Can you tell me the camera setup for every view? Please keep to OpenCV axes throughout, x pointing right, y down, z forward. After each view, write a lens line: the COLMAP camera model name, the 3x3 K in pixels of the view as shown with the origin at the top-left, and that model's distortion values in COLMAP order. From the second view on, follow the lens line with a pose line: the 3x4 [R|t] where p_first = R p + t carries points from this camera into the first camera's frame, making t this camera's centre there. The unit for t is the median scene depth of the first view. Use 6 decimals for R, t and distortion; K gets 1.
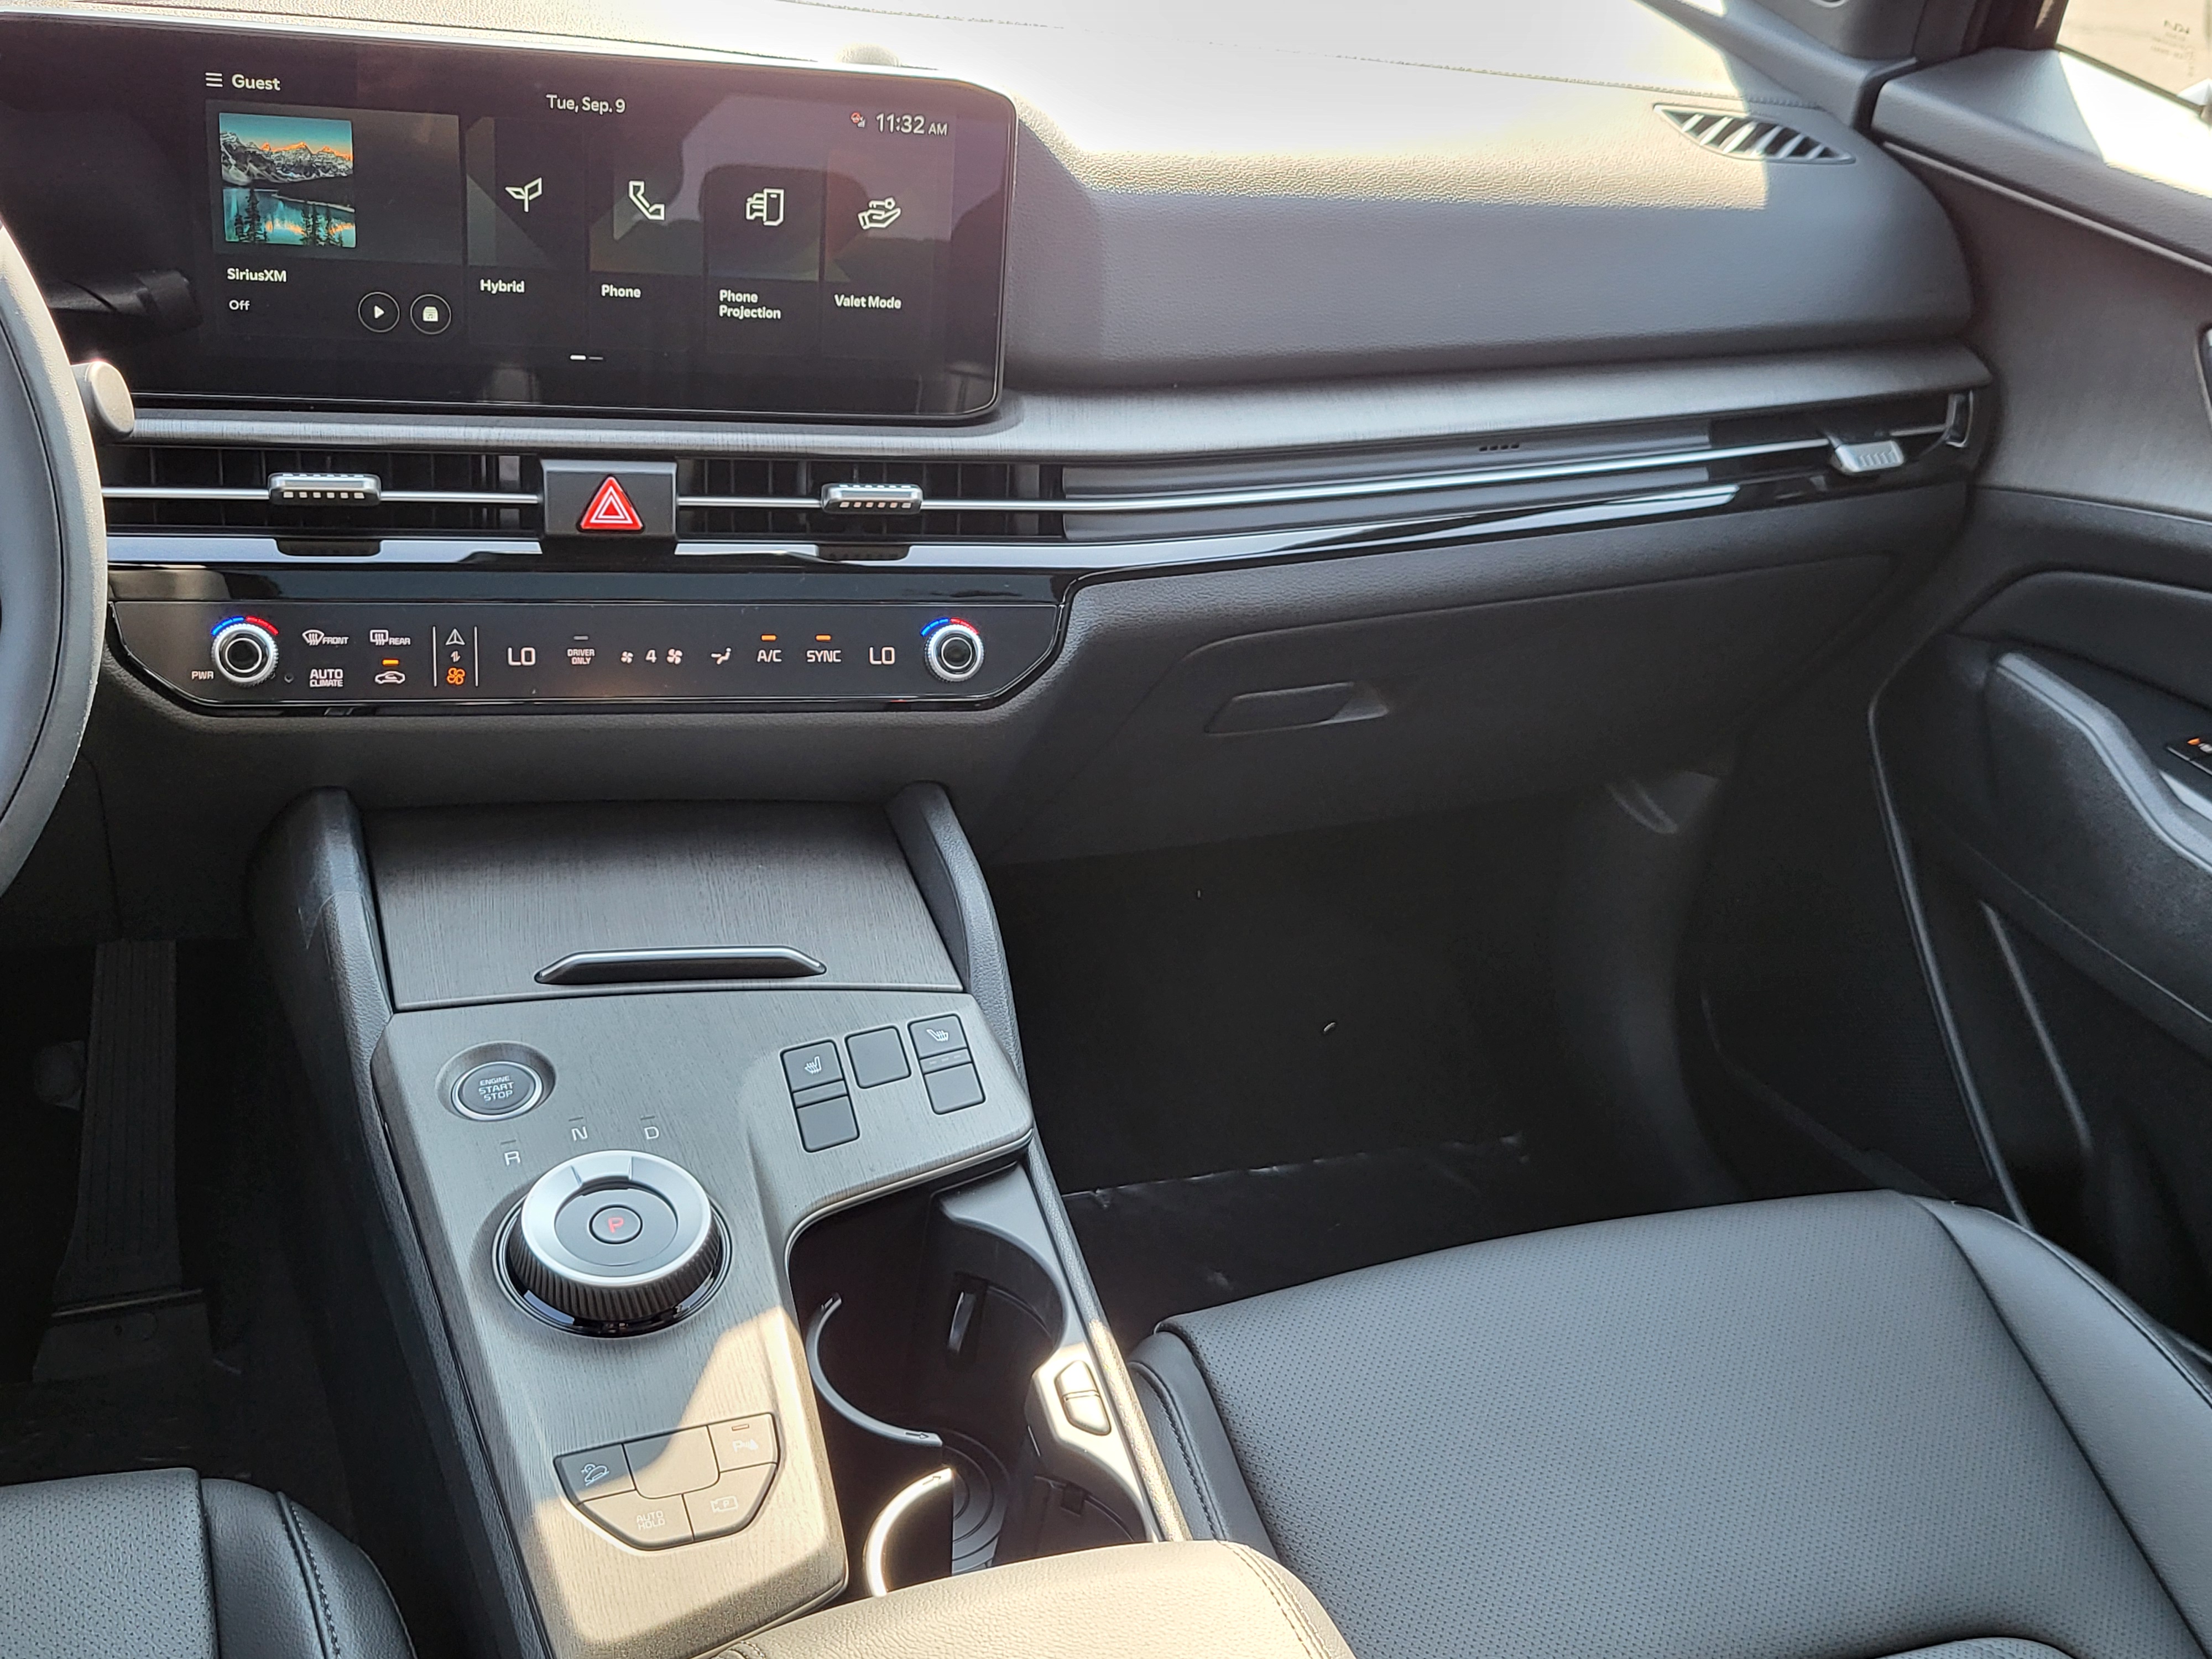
lens RADIAL K [[2350.3, 0, 1077.2], [0, 2350.3, 799.5], [0, 0, 1]] dist [0.030018, -0.008244]
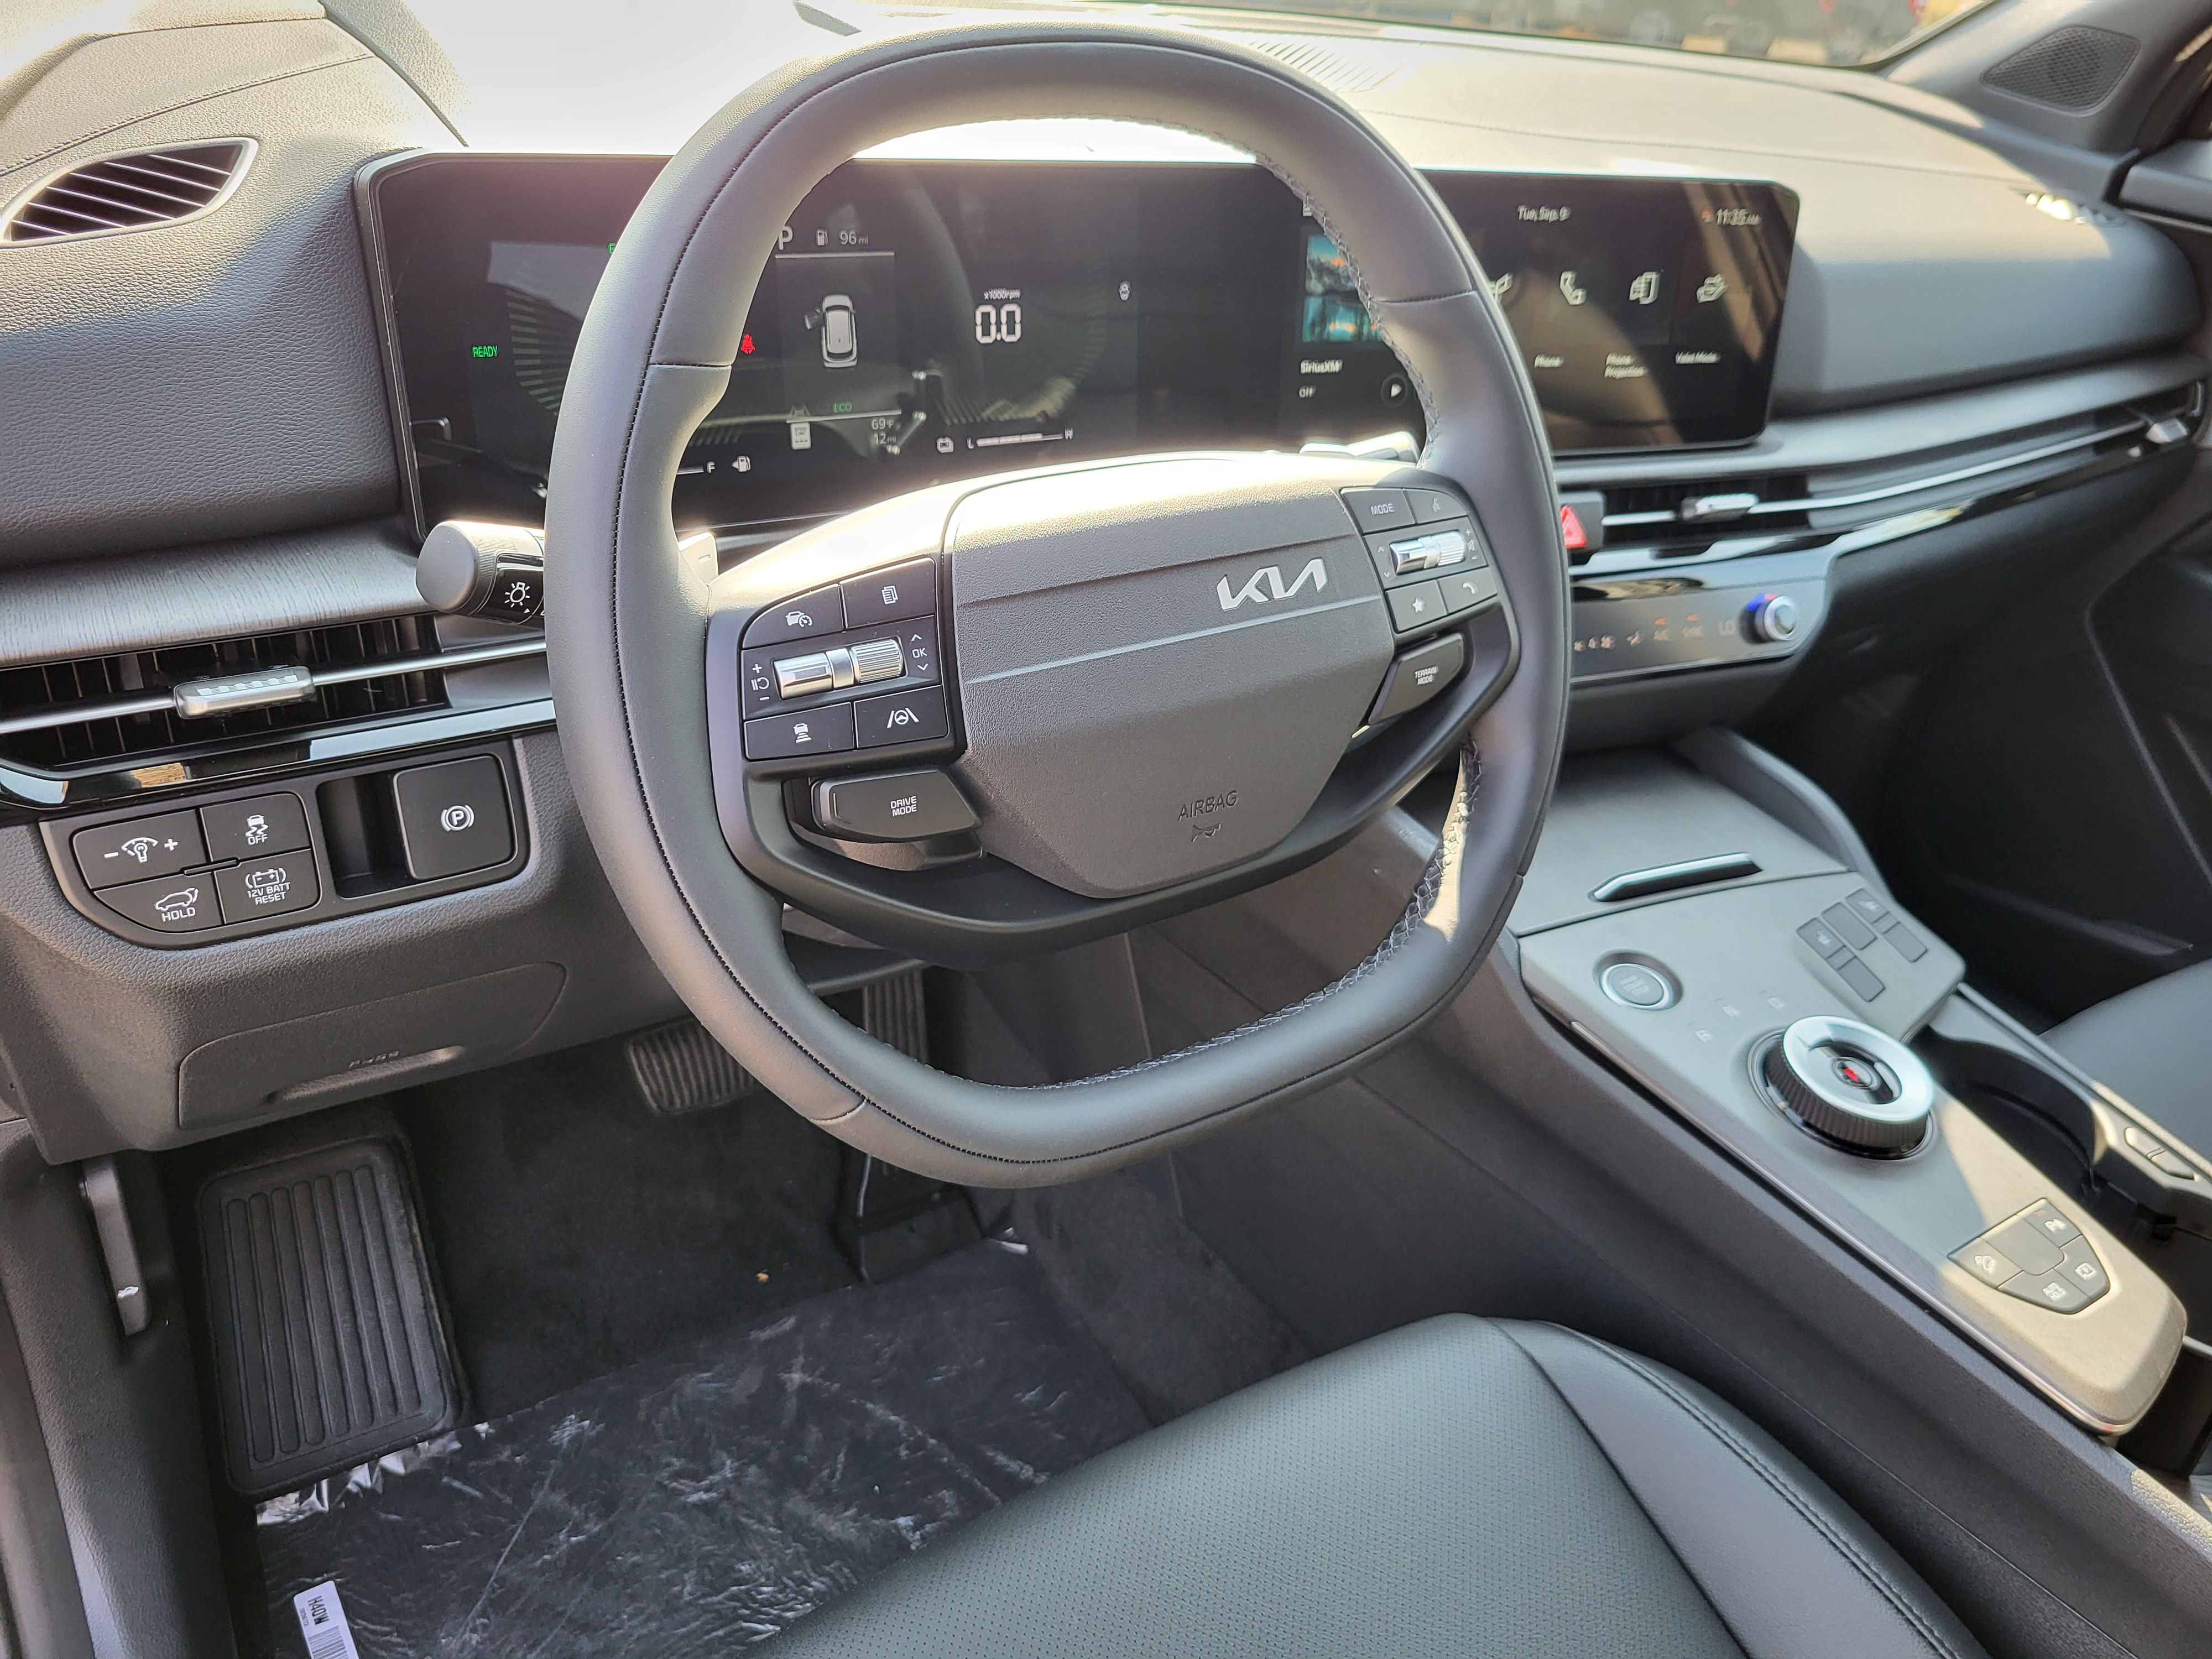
lens RADIAL K [[1650.8, 0, 1048.0], [0, 1650.8, 808.5], [0, 0, 1]] dist [0.011951, -0.005025]
pose [[0.979785, -0.112653, 0.165321, -0.642170], [0.107299, 0.993381, 0.040997, -0.040756], [-0.168845, -0.022429, 0.985387, 0.155889]]
